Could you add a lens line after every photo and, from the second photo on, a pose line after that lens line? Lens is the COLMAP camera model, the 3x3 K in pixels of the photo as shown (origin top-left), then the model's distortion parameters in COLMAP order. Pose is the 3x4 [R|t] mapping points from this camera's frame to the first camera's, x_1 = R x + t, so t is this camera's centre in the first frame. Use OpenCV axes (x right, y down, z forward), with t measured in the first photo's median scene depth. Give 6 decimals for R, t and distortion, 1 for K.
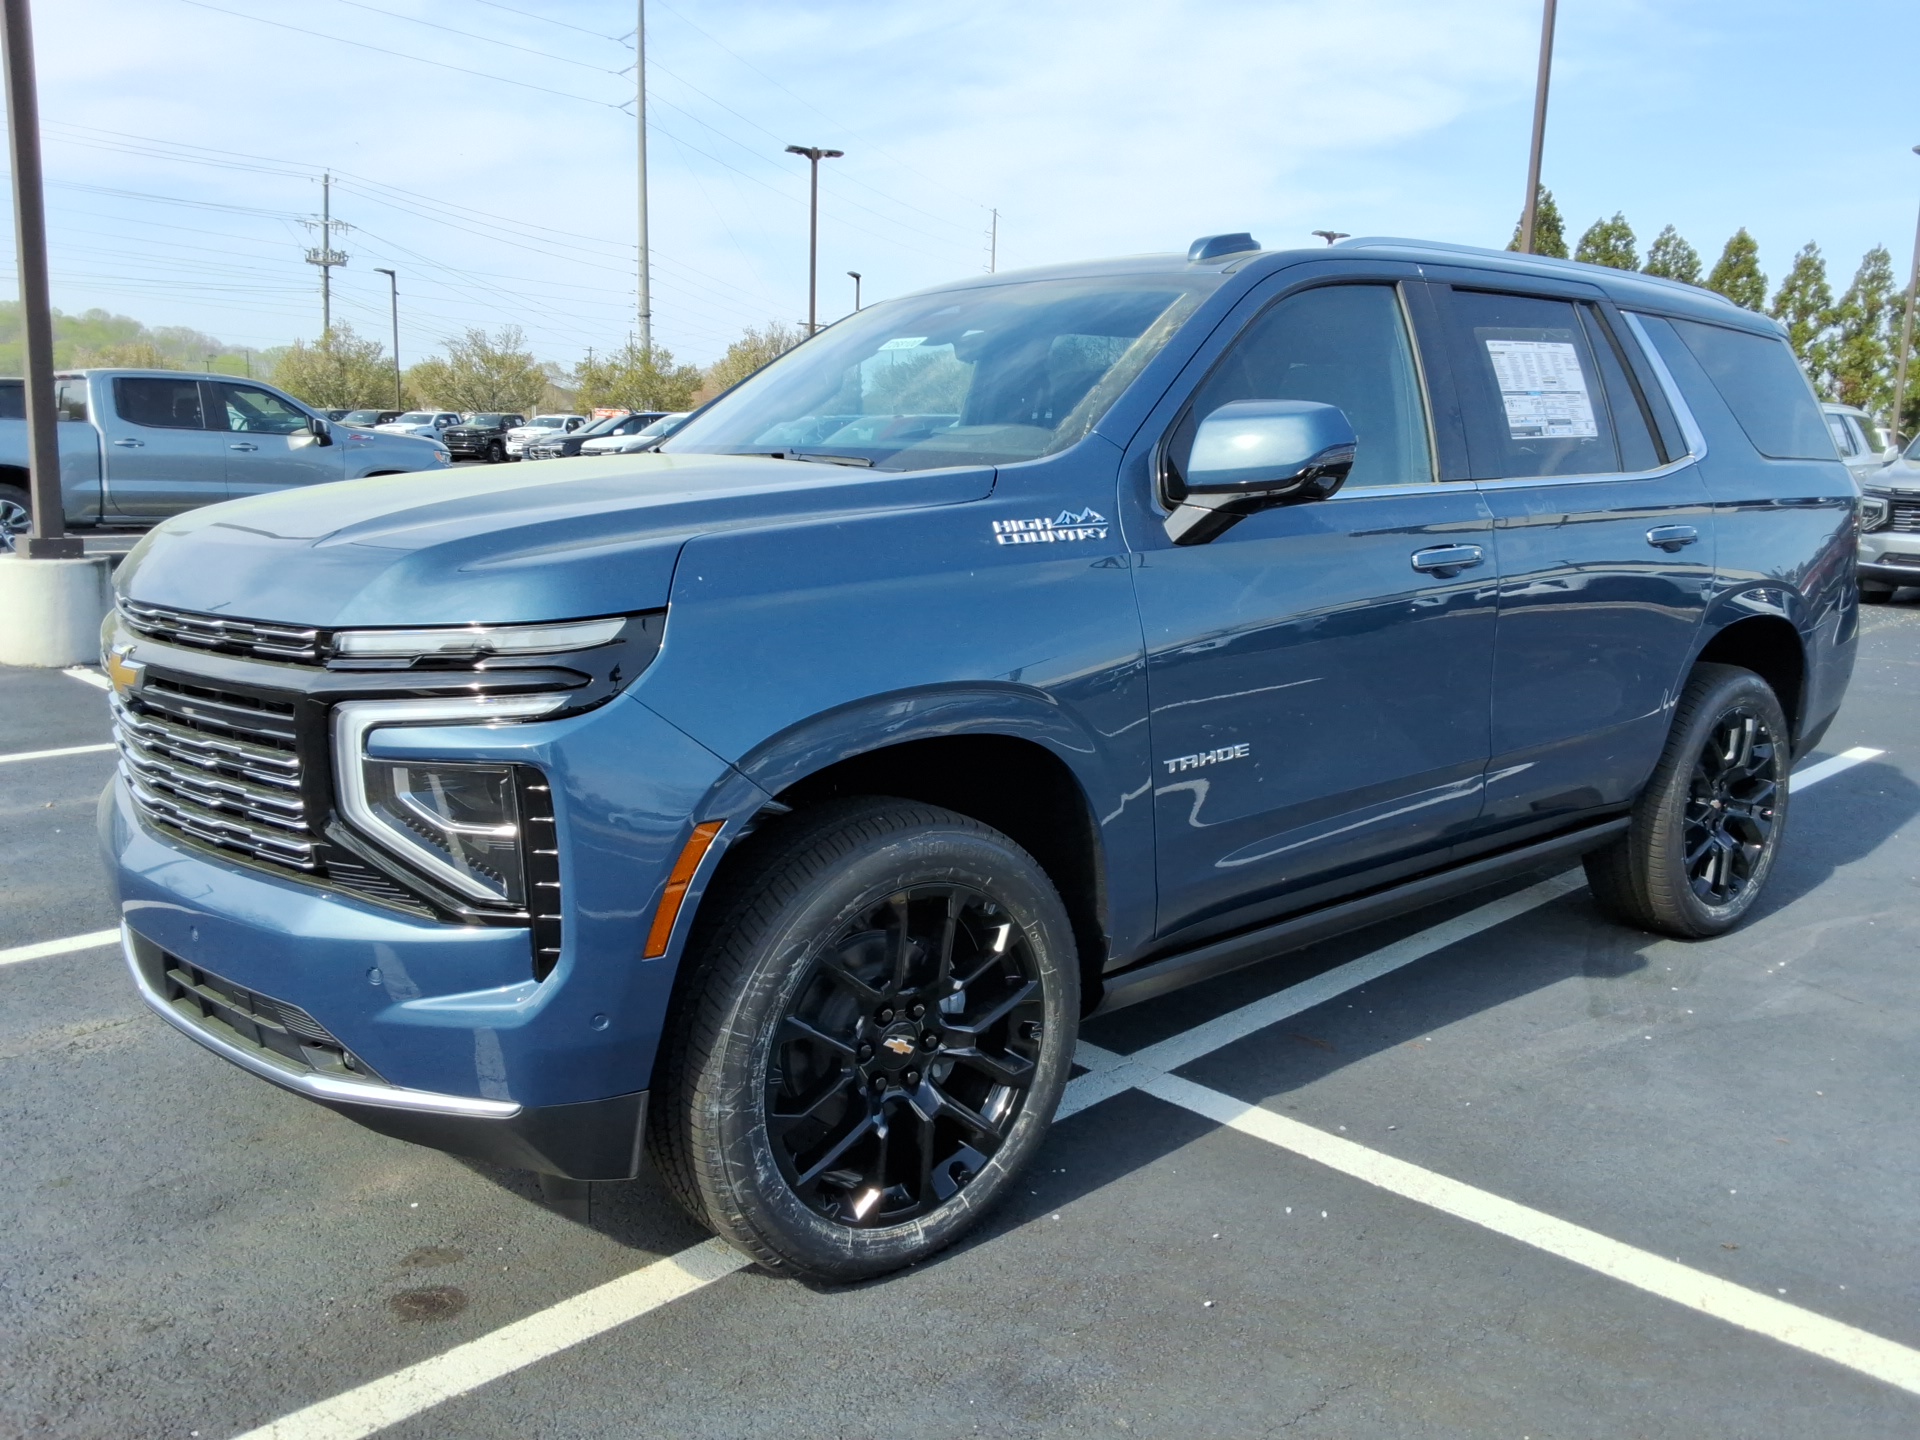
lens RADIAL K [[1533.3, 0, 961.9], [0, 1533.3, 715.2], [0, 0, 1]] dist [0.092713, -0.142814]
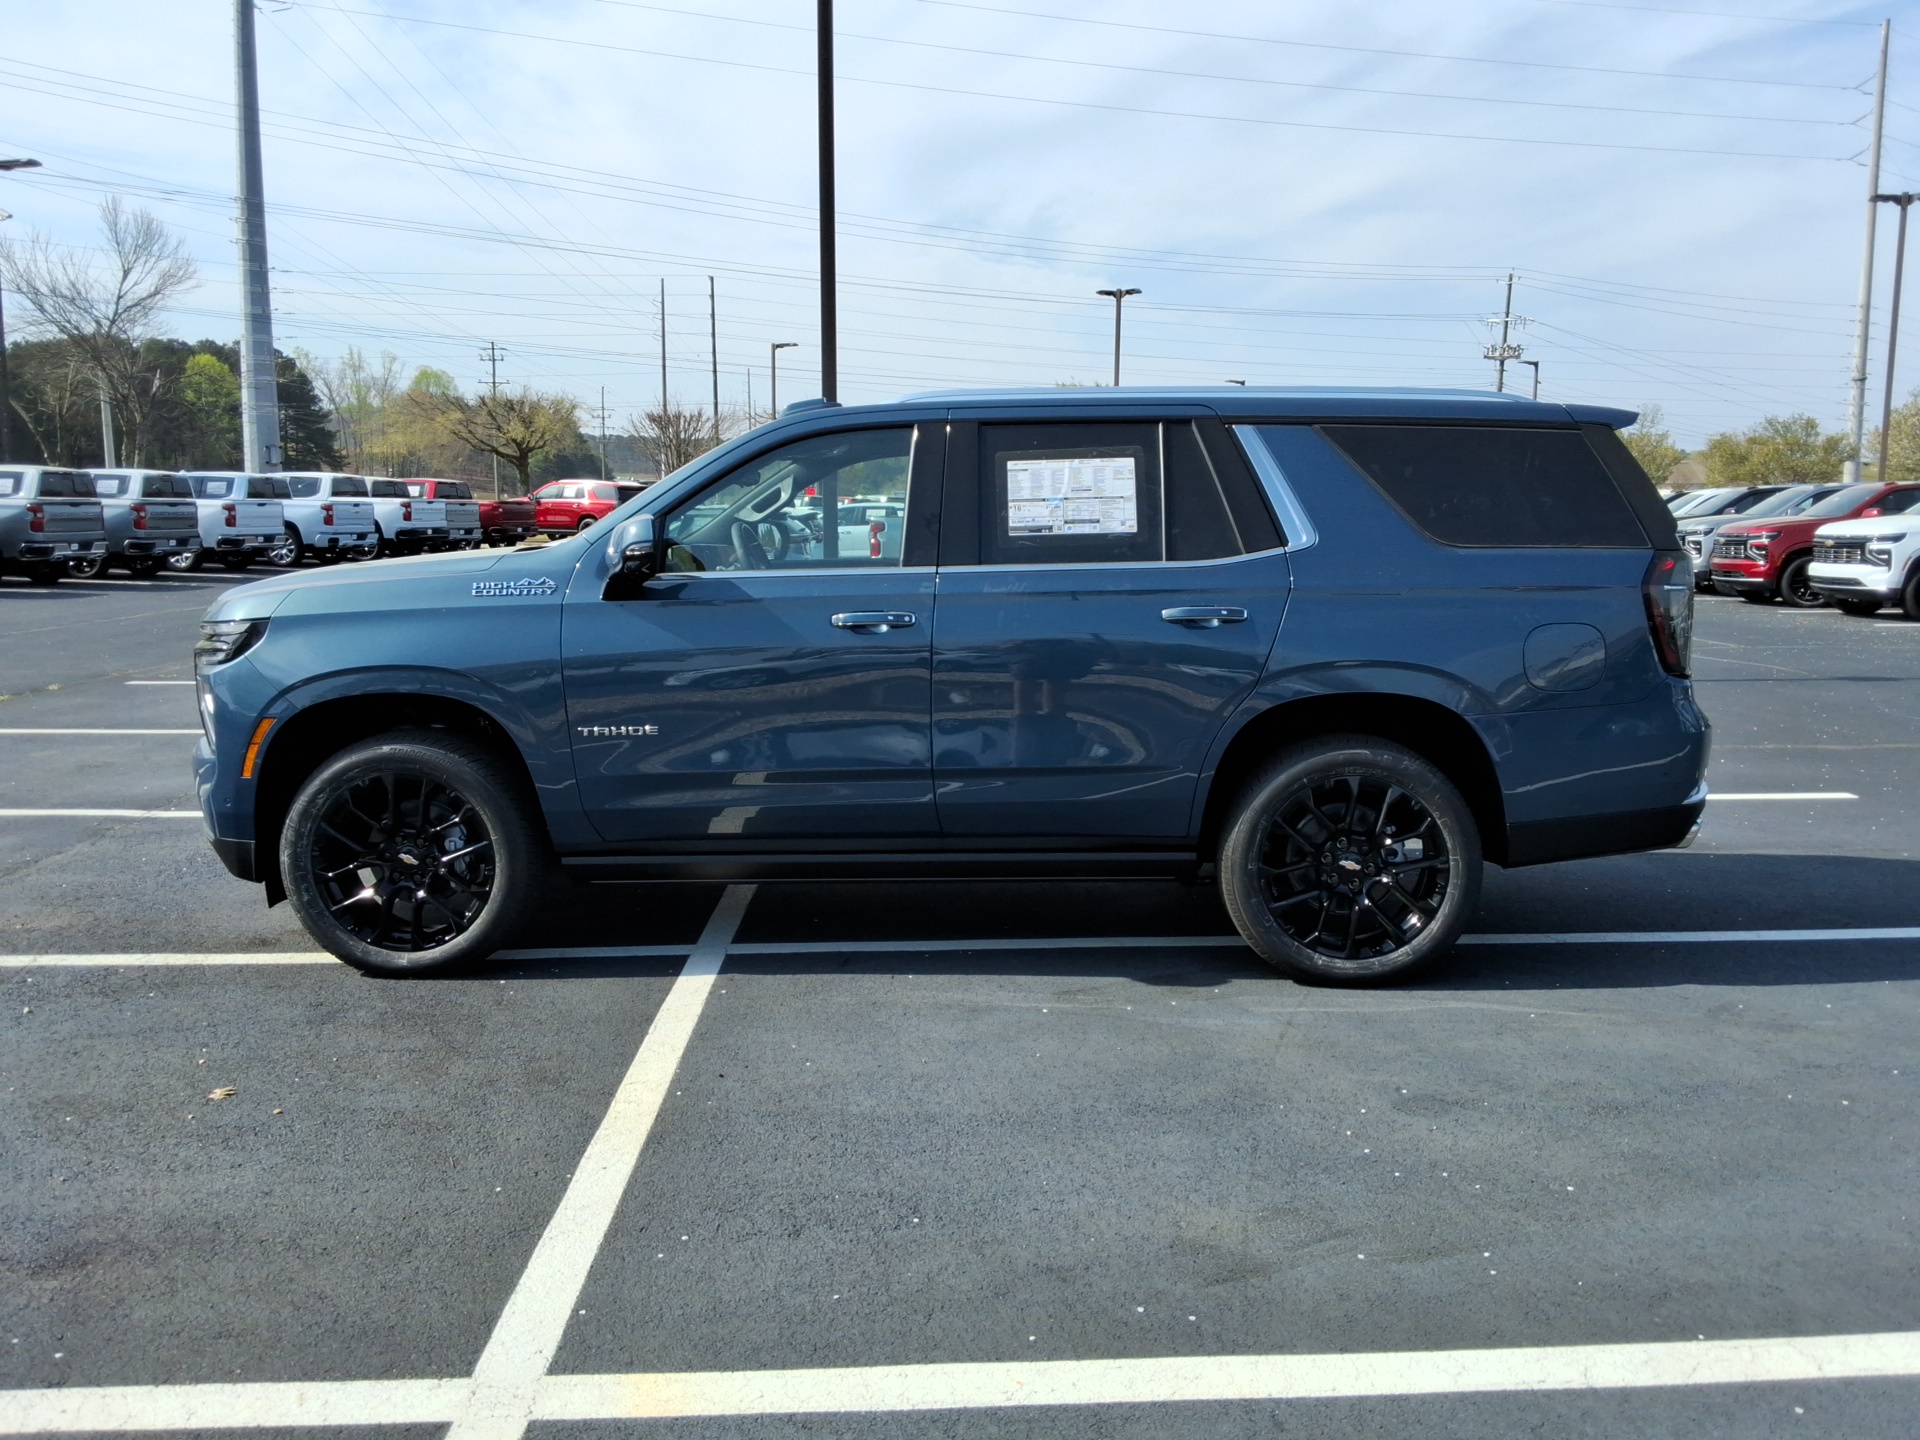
lens RADIAL K [[1533.3, 0, 970.4], [0, 1533.3, 701.3], [0, 0, 1]] dist [0.092713, -0.142814]
pose [[0.738845, 0.063451, -0.670881, 1.649493], [-0.103732, 0.994400, -0.020191, -0.010707], [0.665843, 0.084510, 0.741290, 0.029642]]
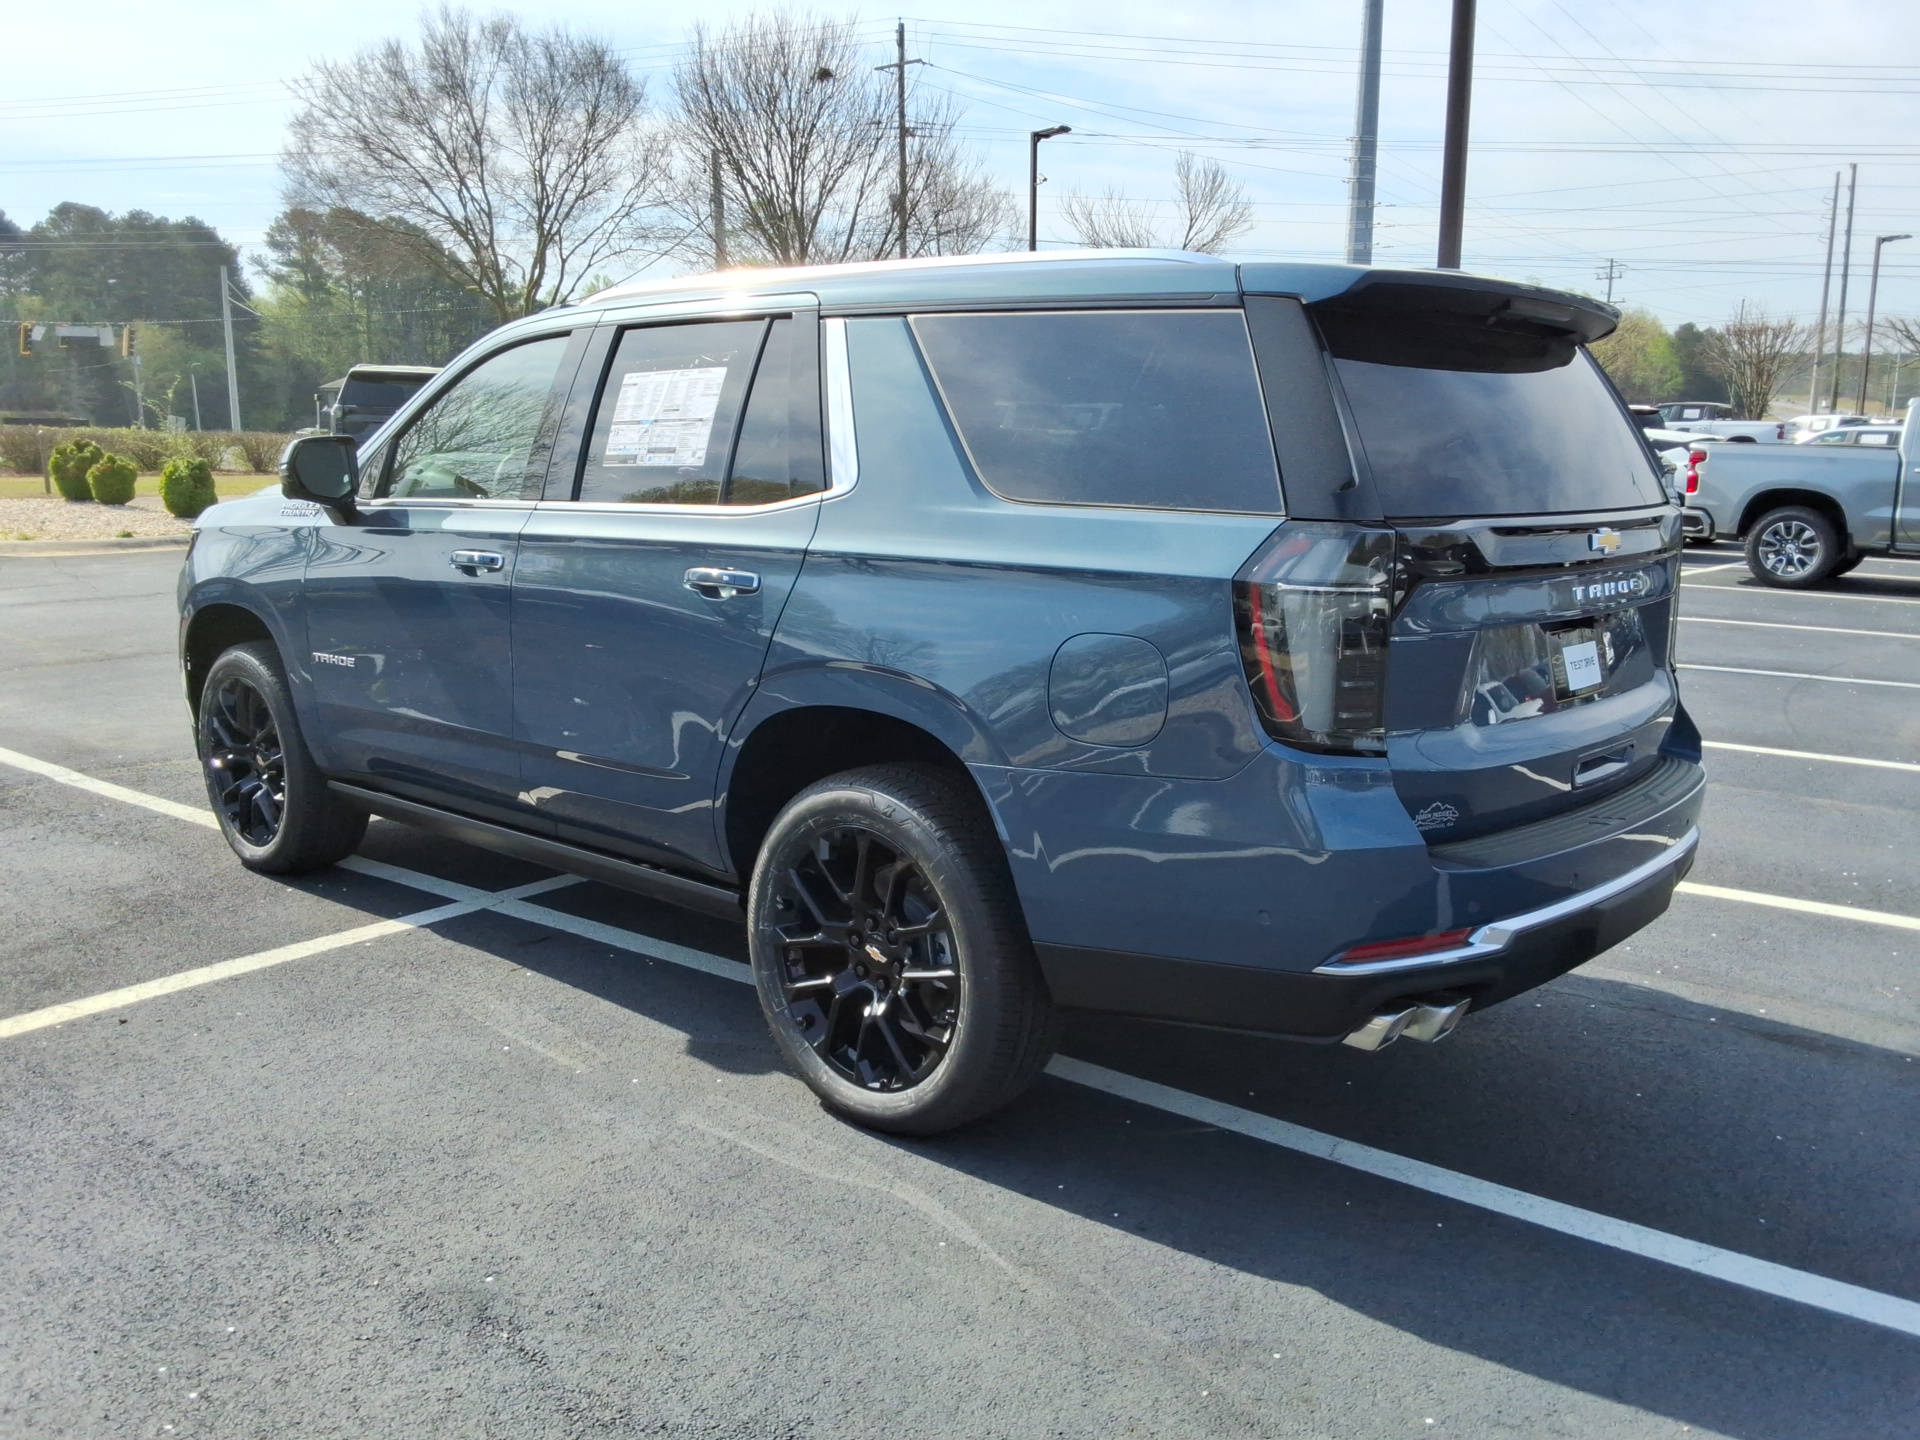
lens RADIAL K [[1533.3, 0, 991.4], [0, 1533.3, 698.1], [0, 0, 1]] dist [0.092713, -0.142814]
pose [[0.143439, 0.148317, -0.978482, 1.980780], [-0.176106, 0.976752, 0.122239, -0.270500], [0.973864, 0.154782, 0.166224, 1.504412]]
